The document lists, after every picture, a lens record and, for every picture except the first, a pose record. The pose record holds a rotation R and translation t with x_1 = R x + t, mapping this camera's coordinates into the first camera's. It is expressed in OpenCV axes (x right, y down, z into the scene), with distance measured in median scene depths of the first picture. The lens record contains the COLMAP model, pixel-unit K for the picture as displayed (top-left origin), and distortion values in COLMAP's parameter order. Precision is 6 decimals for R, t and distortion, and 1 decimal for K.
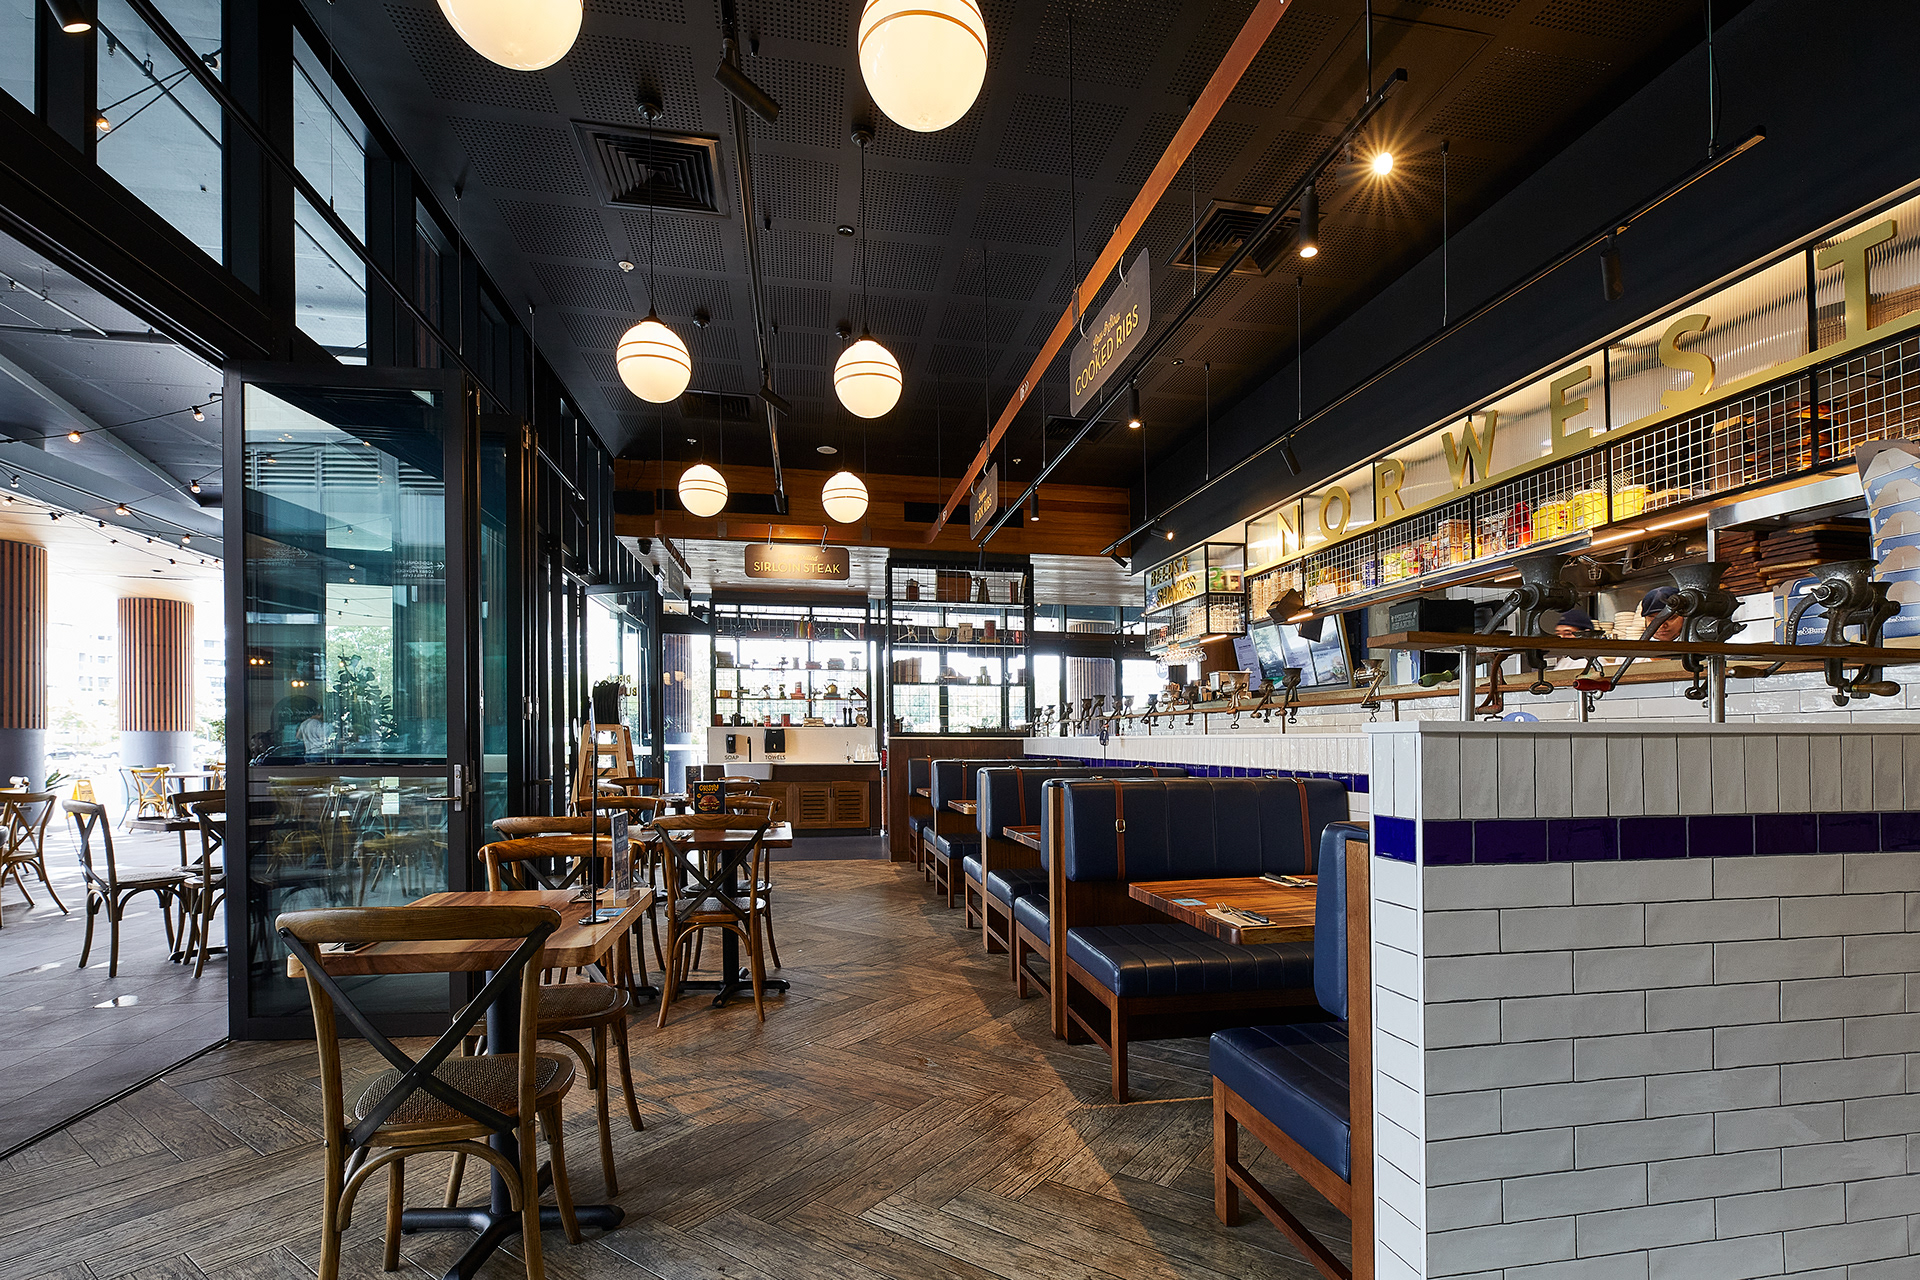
lens RADIAL K [[937.3, 0, 1006.0], [0, 937.3, 701.9], [0, 0, 1]] dist [0.000277, -0.001074]
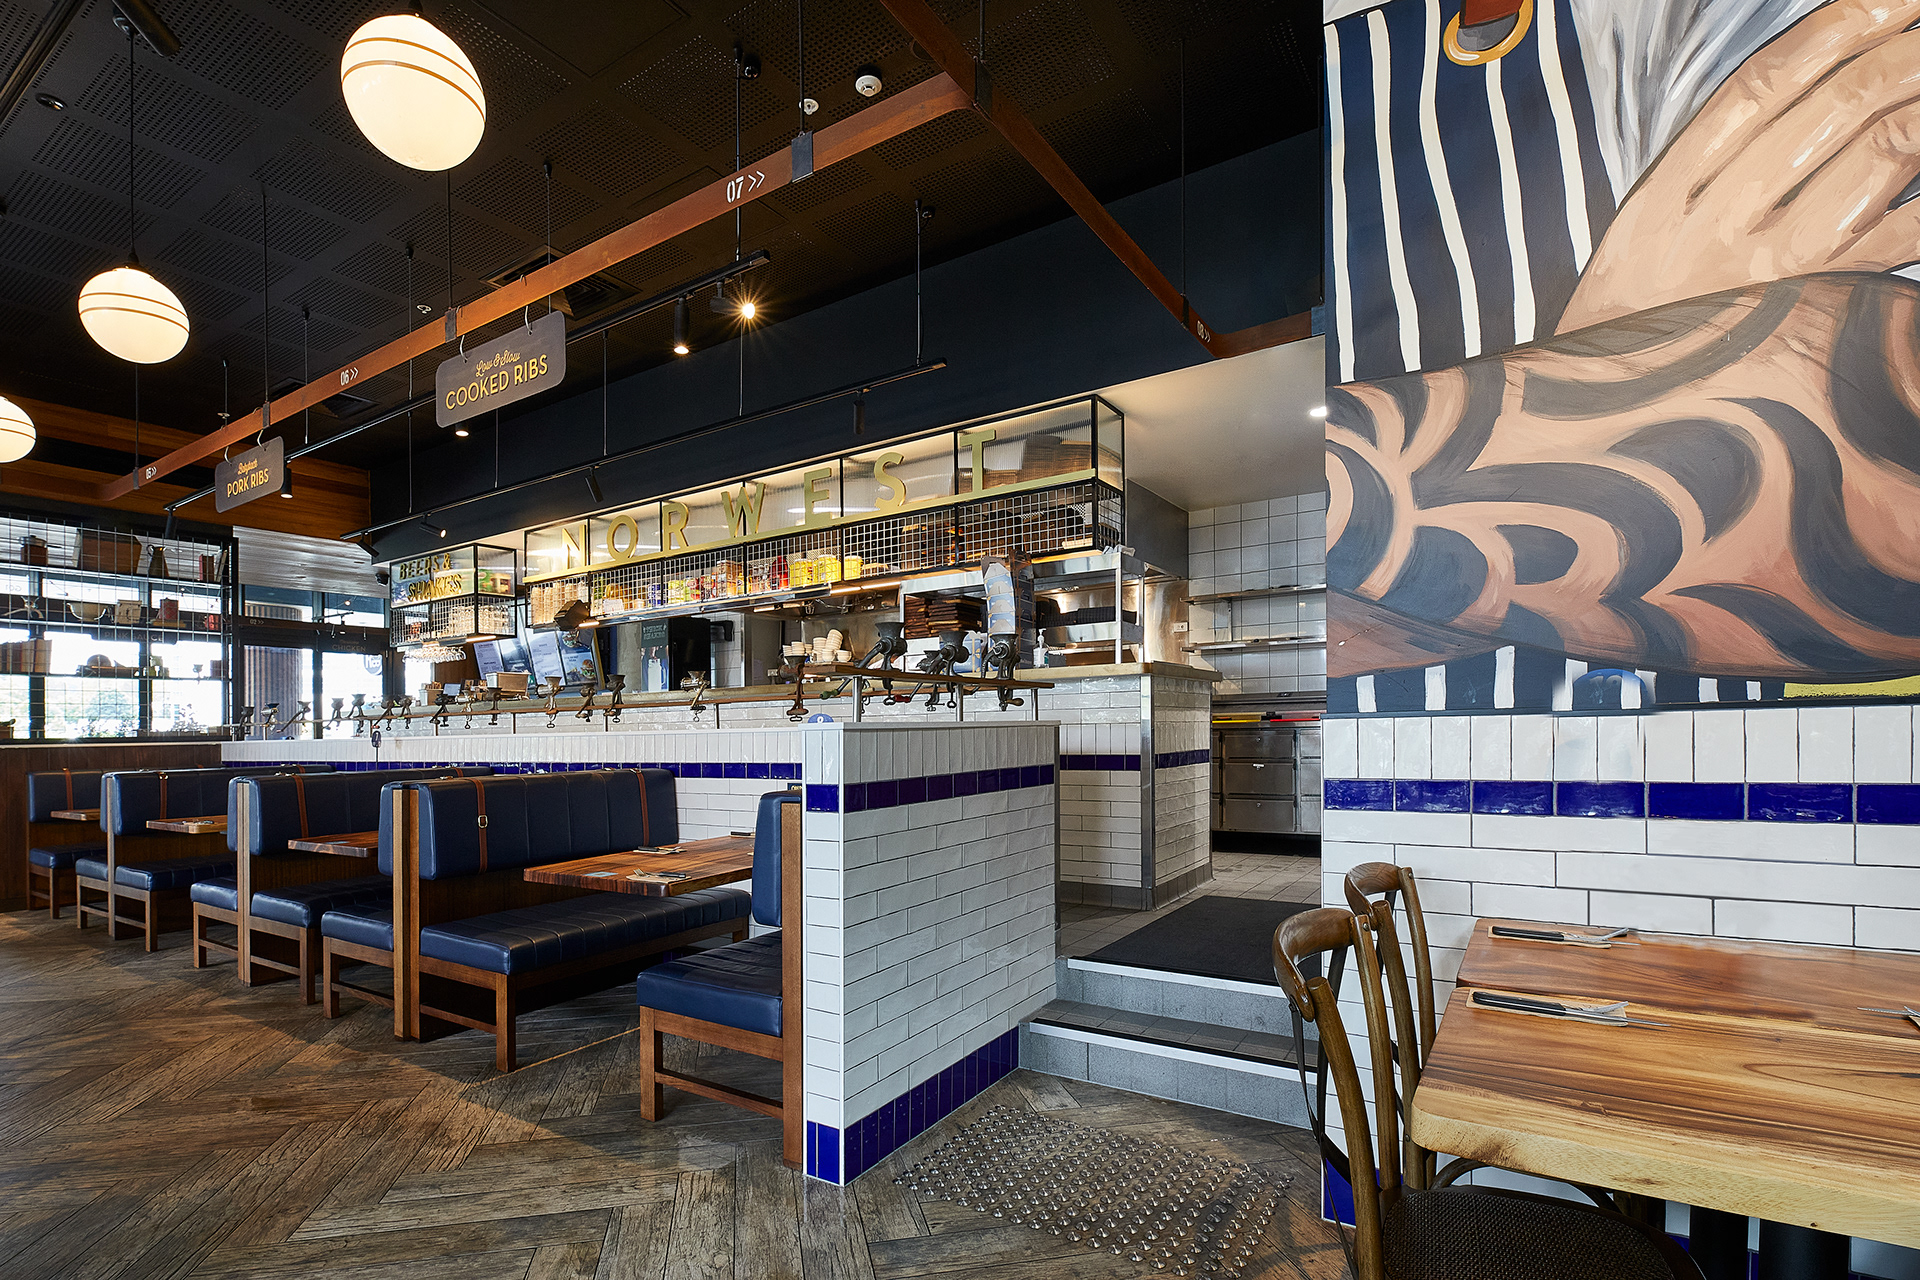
lens RADIAL K [[893.0, 0, 958.3], [0, 893.0, 691.3], [0, 0, 1]] dist [-0.002317, -0.001424]
pose [[0.699604, 0.014994, 0.714373, -0.199018], [-0.008449, 0.999884, -0.012712, -0.005710], [-0.714481, 0.002857, 0.699649, -0.079008]]
